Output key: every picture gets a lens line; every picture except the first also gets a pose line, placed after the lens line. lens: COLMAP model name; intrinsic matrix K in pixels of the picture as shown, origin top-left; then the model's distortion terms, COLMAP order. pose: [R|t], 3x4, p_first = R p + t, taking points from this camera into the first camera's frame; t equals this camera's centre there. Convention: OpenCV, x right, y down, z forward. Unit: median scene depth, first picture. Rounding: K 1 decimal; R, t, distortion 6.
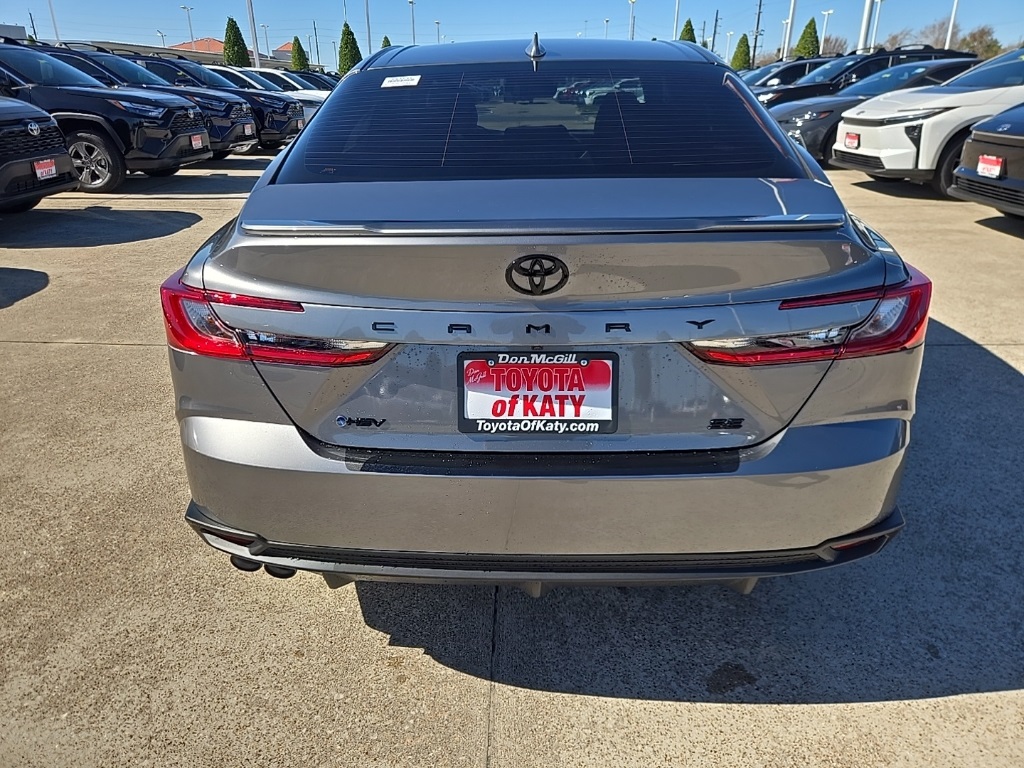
lens RADIAL K [[680.3, 0, 512.0], [0, 680.3, 384.0], [0, 0, 1]] dist [0.057434, -0.044312]
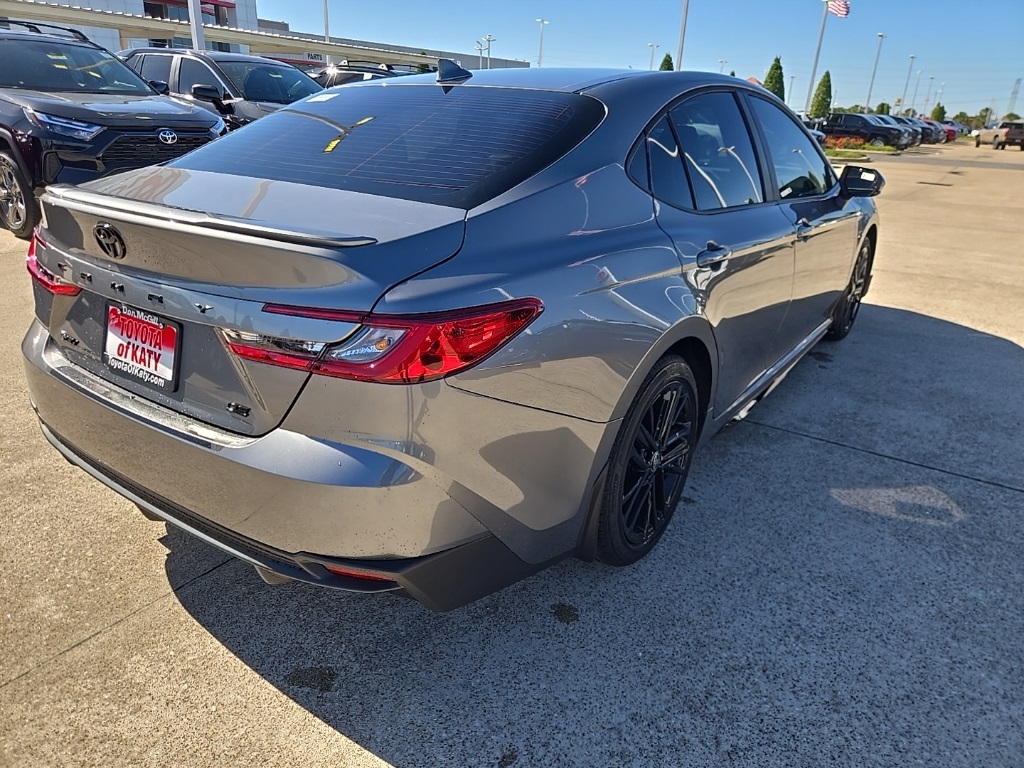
lens RADIAL K [[681.2, 0, 496.8], [0, 681.2, 382.5], [0, 0, 1]] dist [0.058681, -0.032698]
pose [[0.827388, 0.236746, -0.509294, 0.870995], [-0.258104, 0.965664, 0.029580, -0.087435], [0.498810, 0.106977, 0.860084, 0.190058]]
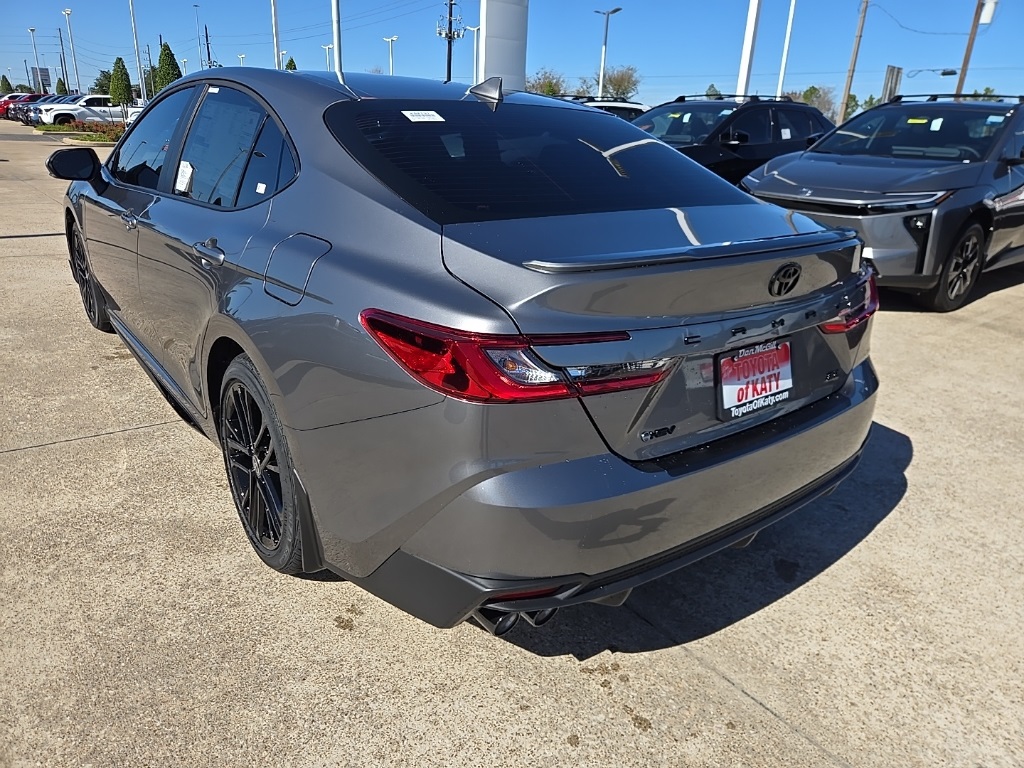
lens RADIAL K [[683.4, 0, 512.0], [0, 683.4, 384.0], [0, 0, 1]] dist [0.040957, -0.027651]
pose [[0.771489, -0.184783, 0.608819, -0.777332], [0.206505, 0.977816, 0.035097, -0.079989], [-0.601798, 0.098647, 0.792533, 0.197007]]
